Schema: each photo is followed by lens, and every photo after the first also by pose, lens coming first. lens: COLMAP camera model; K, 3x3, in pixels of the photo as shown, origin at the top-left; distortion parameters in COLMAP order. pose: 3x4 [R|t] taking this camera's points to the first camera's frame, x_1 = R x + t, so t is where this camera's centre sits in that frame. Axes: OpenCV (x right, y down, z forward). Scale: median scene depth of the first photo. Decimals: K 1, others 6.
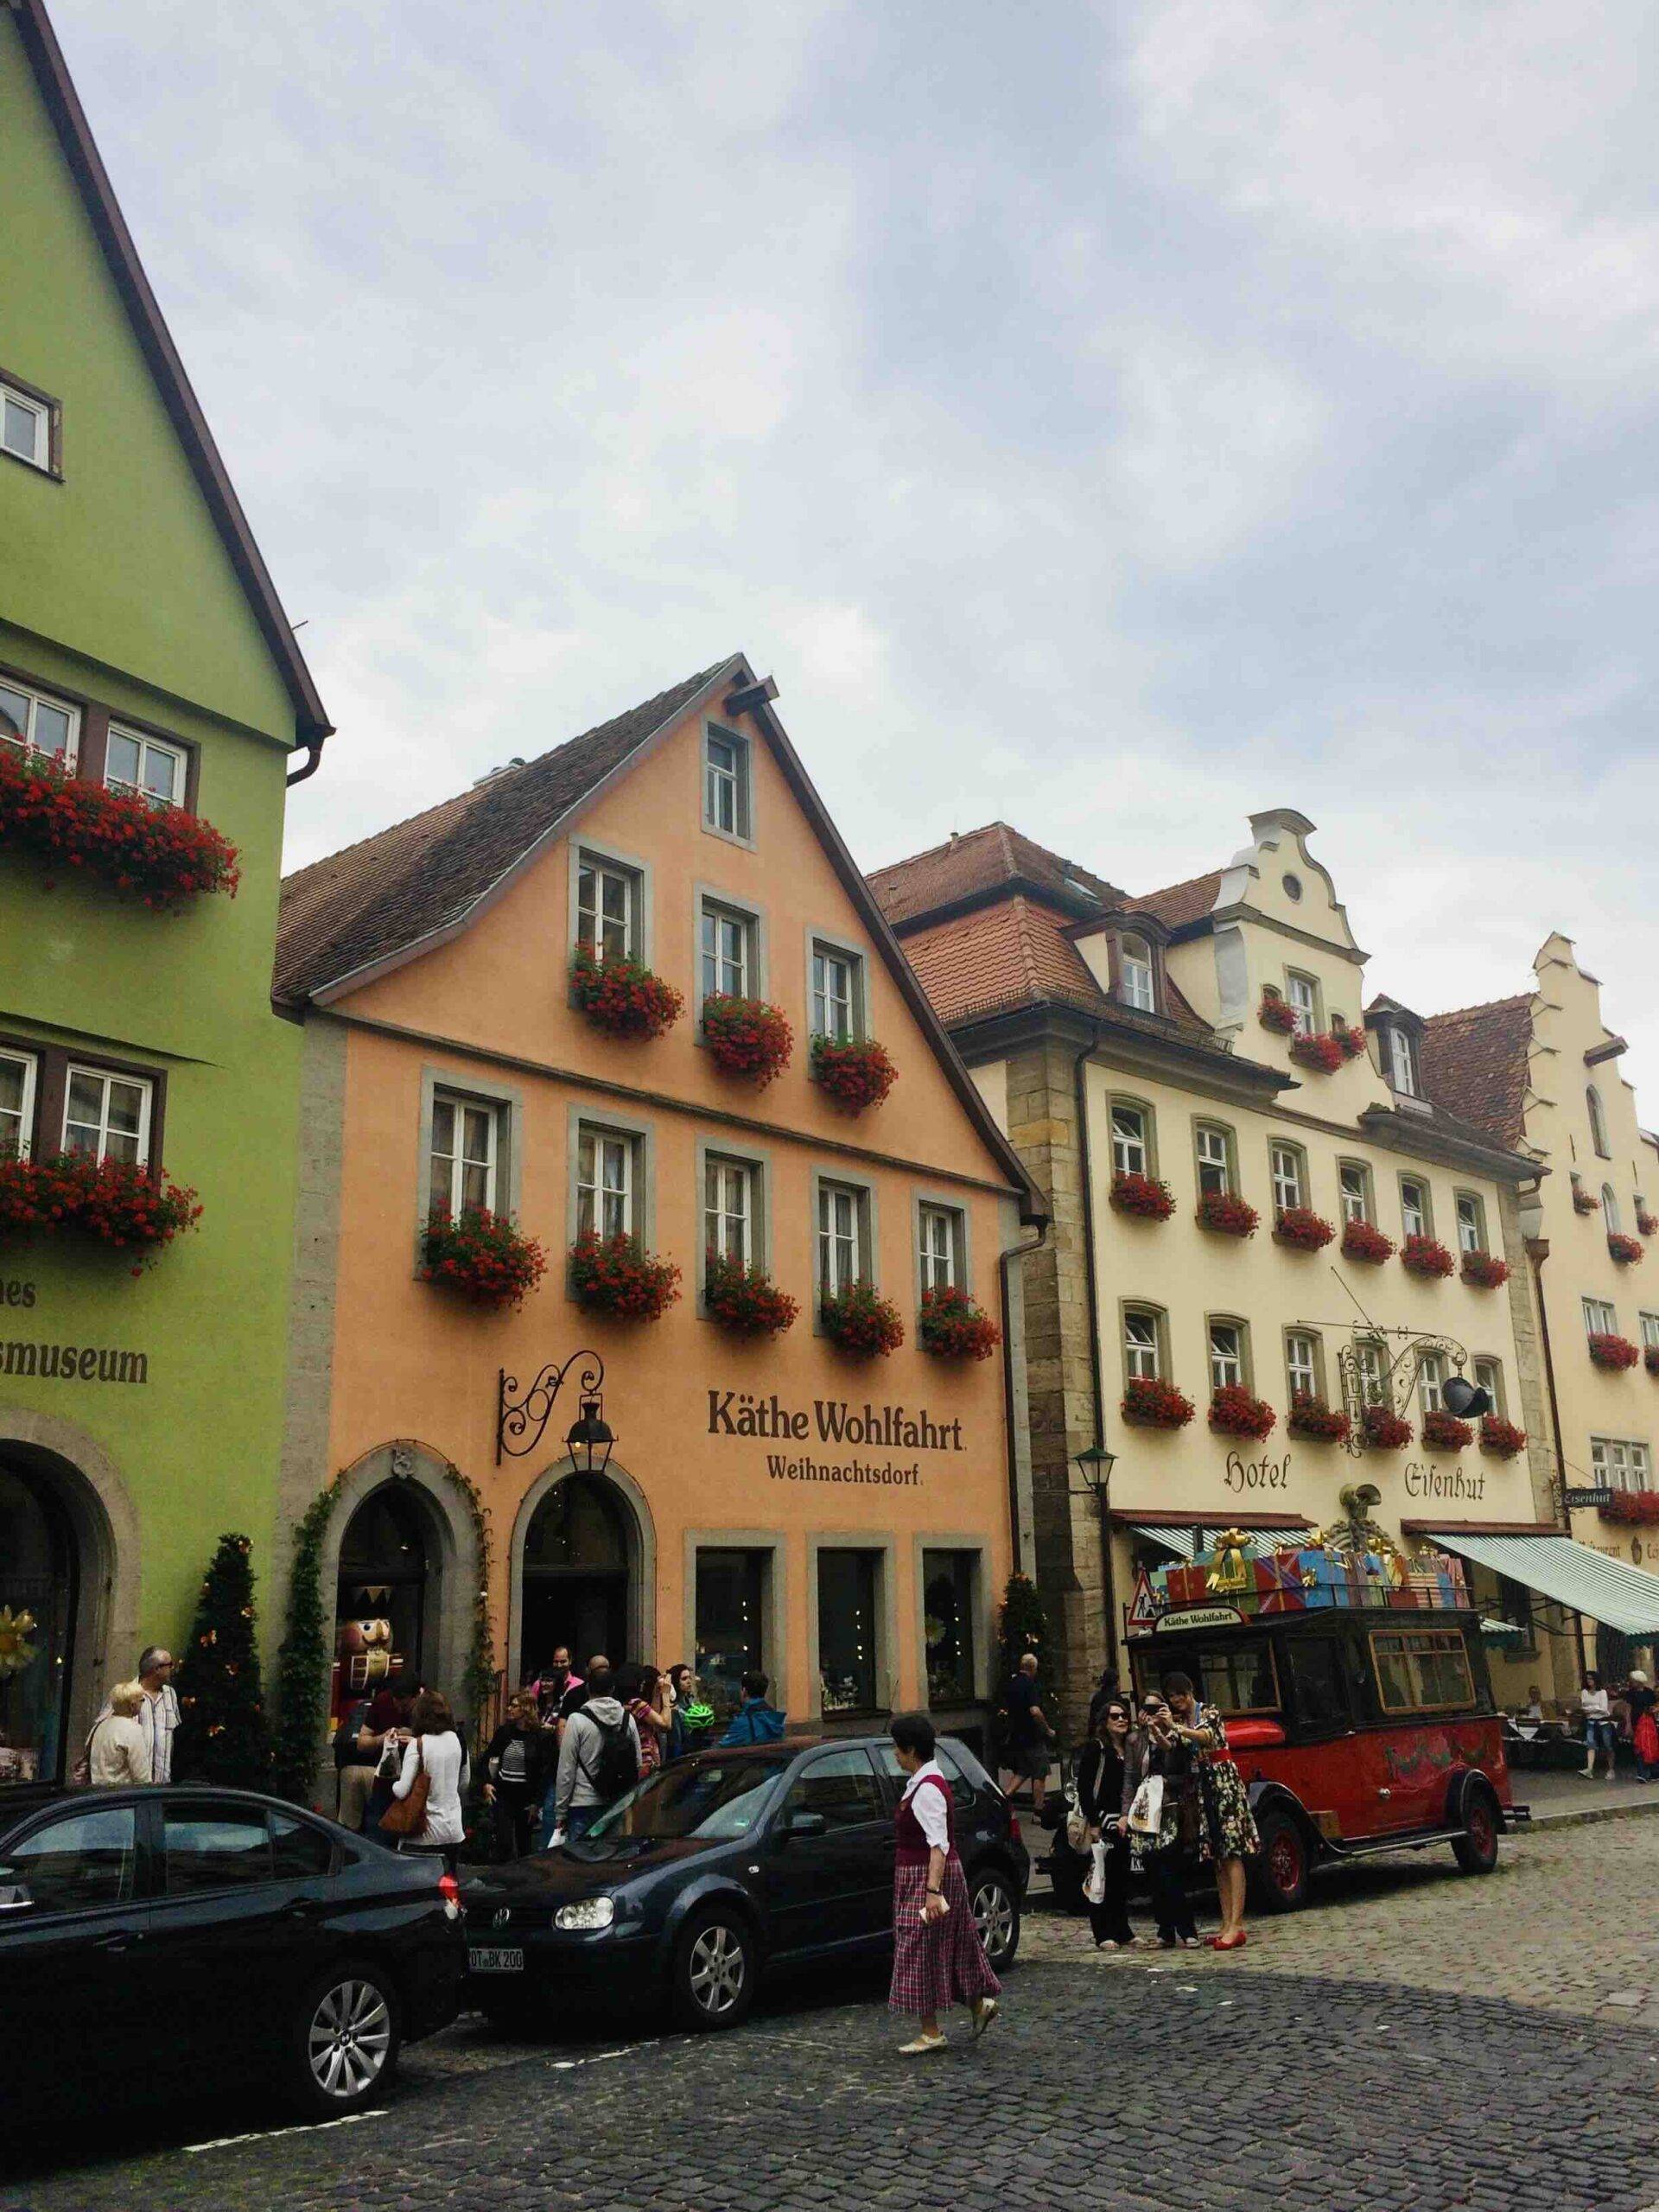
lens RADIAL K [[1880.7, 0, 829.5], [0, 1880.7, 1106.0], [0, 0, 1]] dist [0.056422, -0.000785]
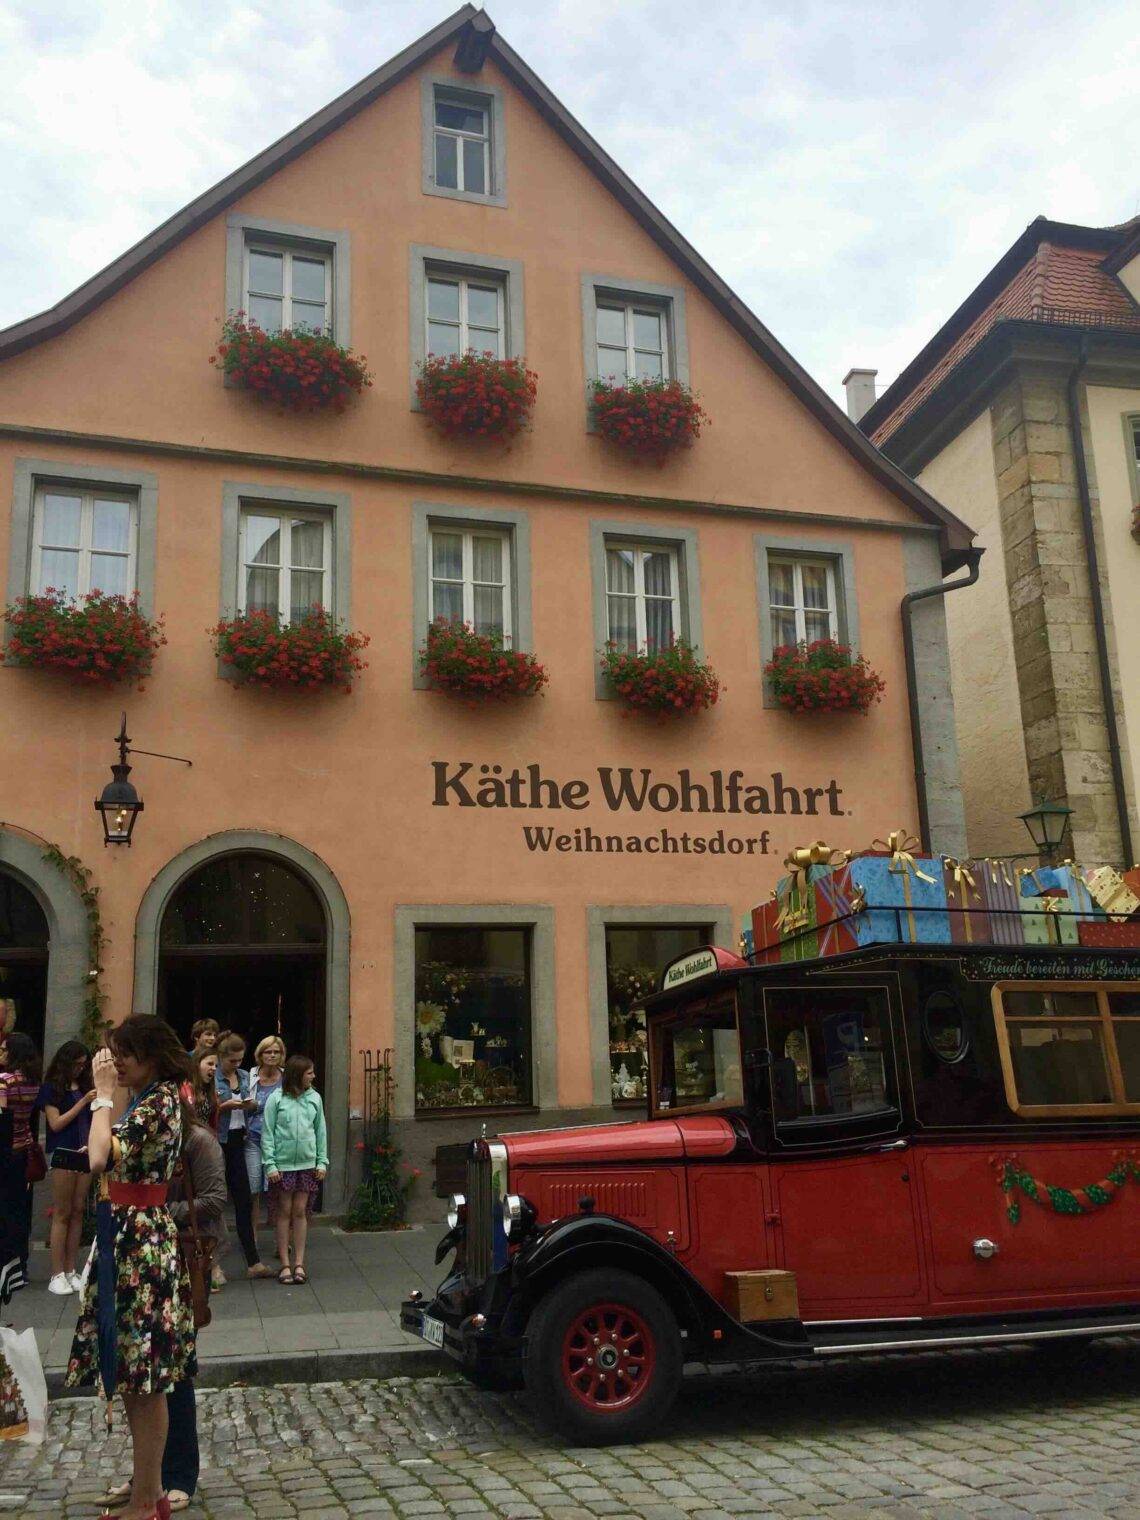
lens RADIAL K [[1292.3, 0, 570.0], [0, 1292.3, 760.0], [0, 0, 1]] dist [0.056422, -0.000785]
pose [[0.842413, -0.118013, -0.525751, 0.311135], [0.147397, 0.988976, 0.014185, 0.140439], [0.518281, -0.089444, 0.850520, 0.450707]]
